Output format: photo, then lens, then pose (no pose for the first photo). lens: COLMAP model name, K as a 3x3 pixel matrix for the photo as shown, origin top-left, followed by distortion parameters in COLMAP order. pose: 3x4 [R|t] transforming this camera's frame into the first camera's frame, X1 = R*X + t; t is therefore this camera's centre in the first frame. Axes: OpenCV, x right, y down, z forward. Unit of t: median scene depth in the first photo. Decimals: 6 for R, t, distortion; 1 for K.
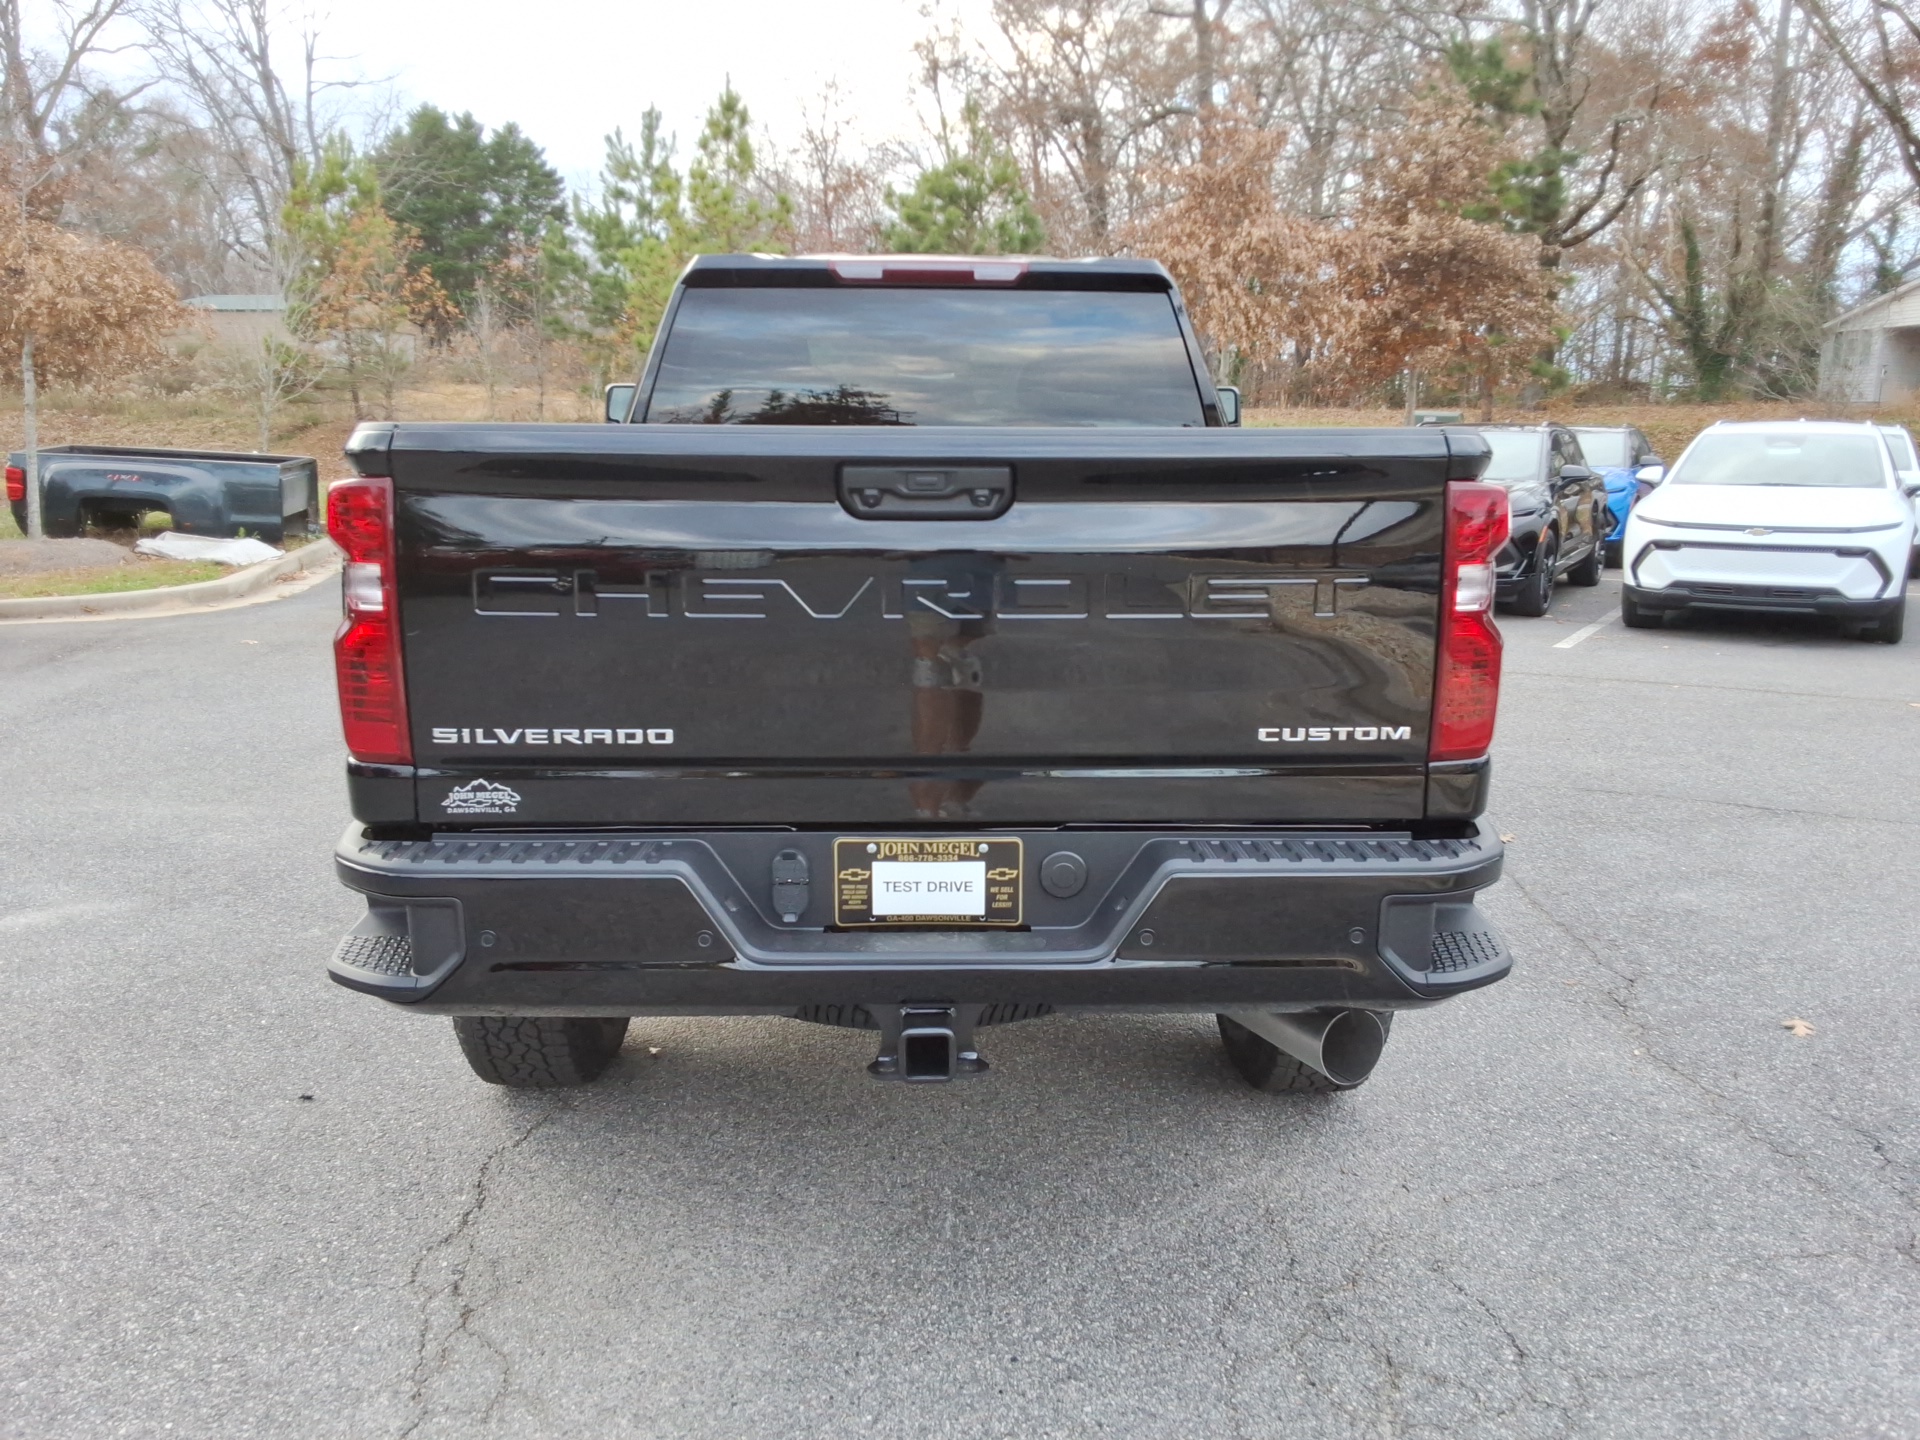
lens RADIAL K [[1542.1, 0, 972.4], [0, 1542.1, 703.1], [0, 0, 1]] dist [0.108994, -0.166694]
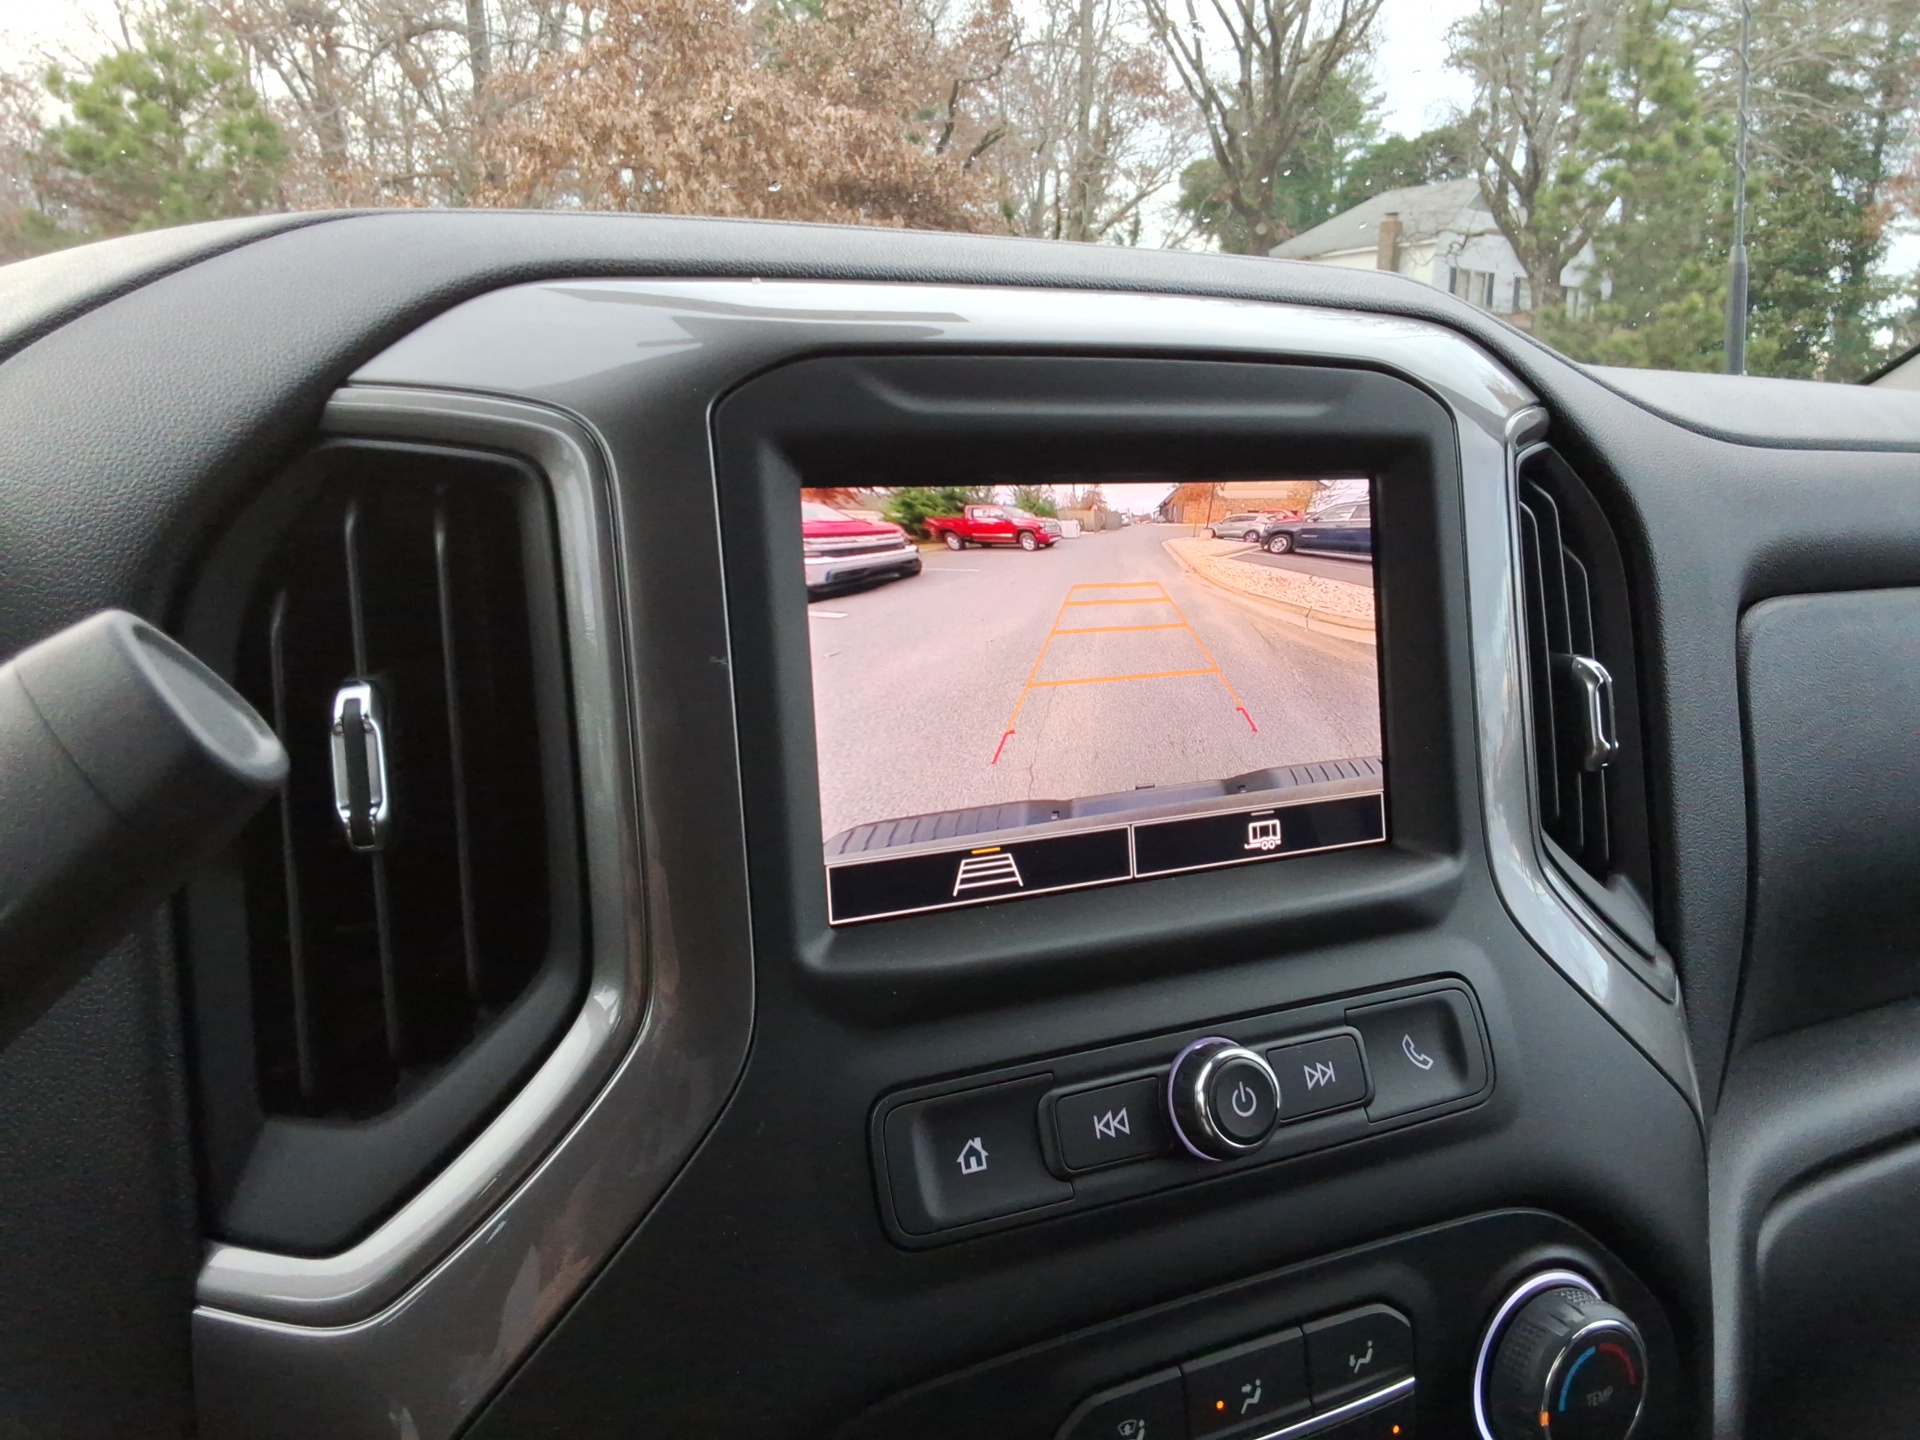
lens RADIAL K [[1542.1, 0, 976.1], [0, 1542.1, 698.3], [0, 0, 1]] dist [0.108994, -0.166694]
pose [[0.895107, -0.070135, 0.440301, -0.024610], [0.066068, 0.997512, 0.024580, -0.069043], [-0.440930, 0.007088, 0.897514, 0.397382]]
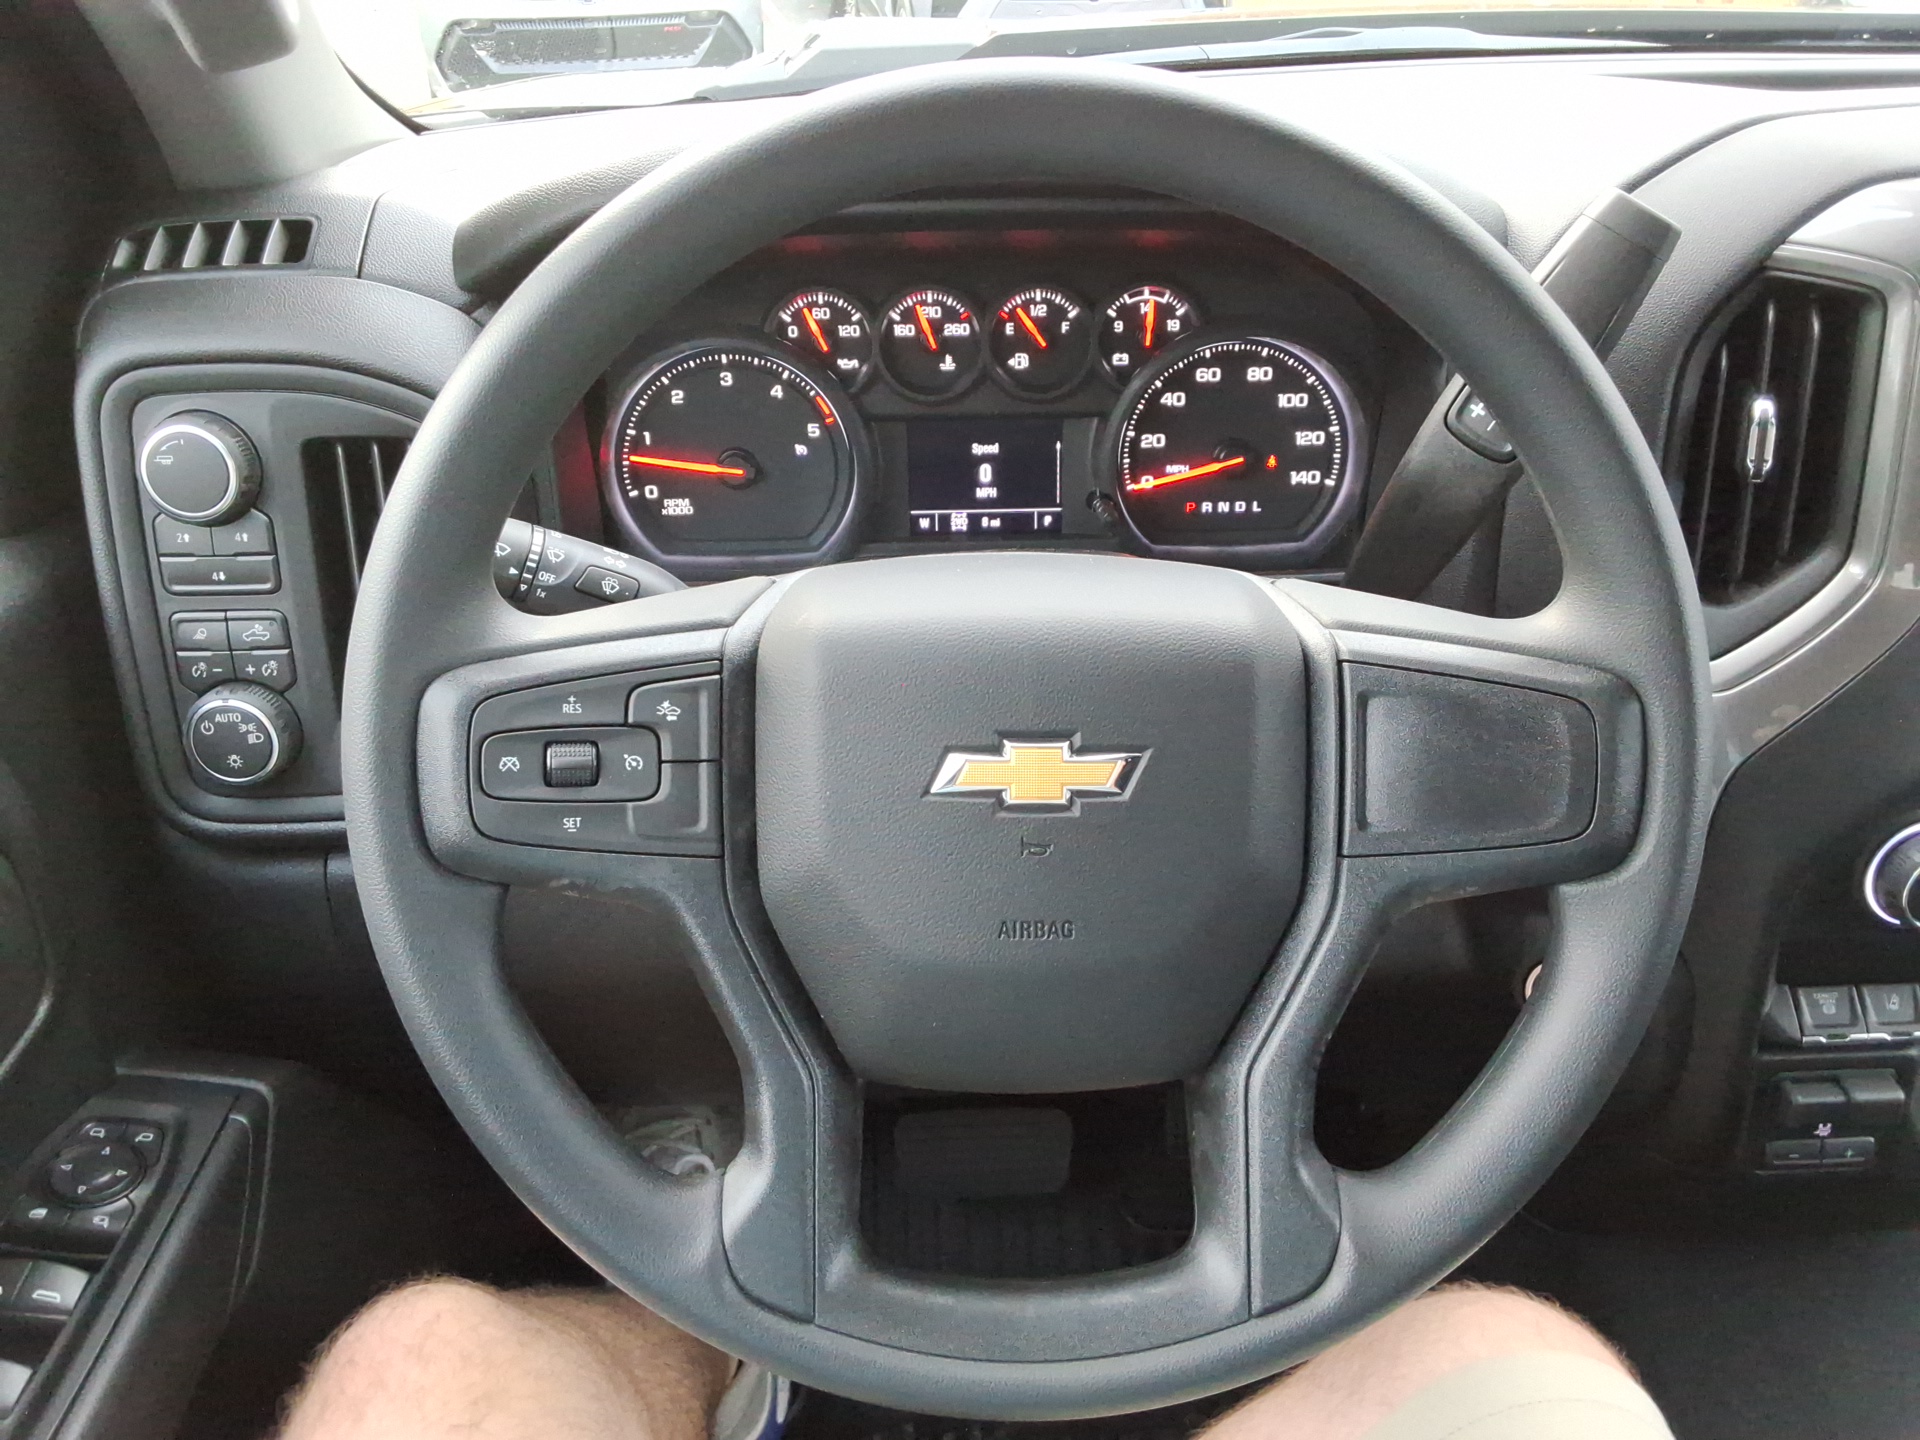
lens RADIAL K [[1542.1, 0, 971.6], [0, 1542.1, 709.8], [0, 0, 1]] dist [0.108994, -0.166694]
pose [[0.999828, -0.017530, 0.006055, -0.044569], [0.014516, 0.942902, 0.332752, -0.075785], [-0.011542, -0.332607, 0.942995, 0.377120]]
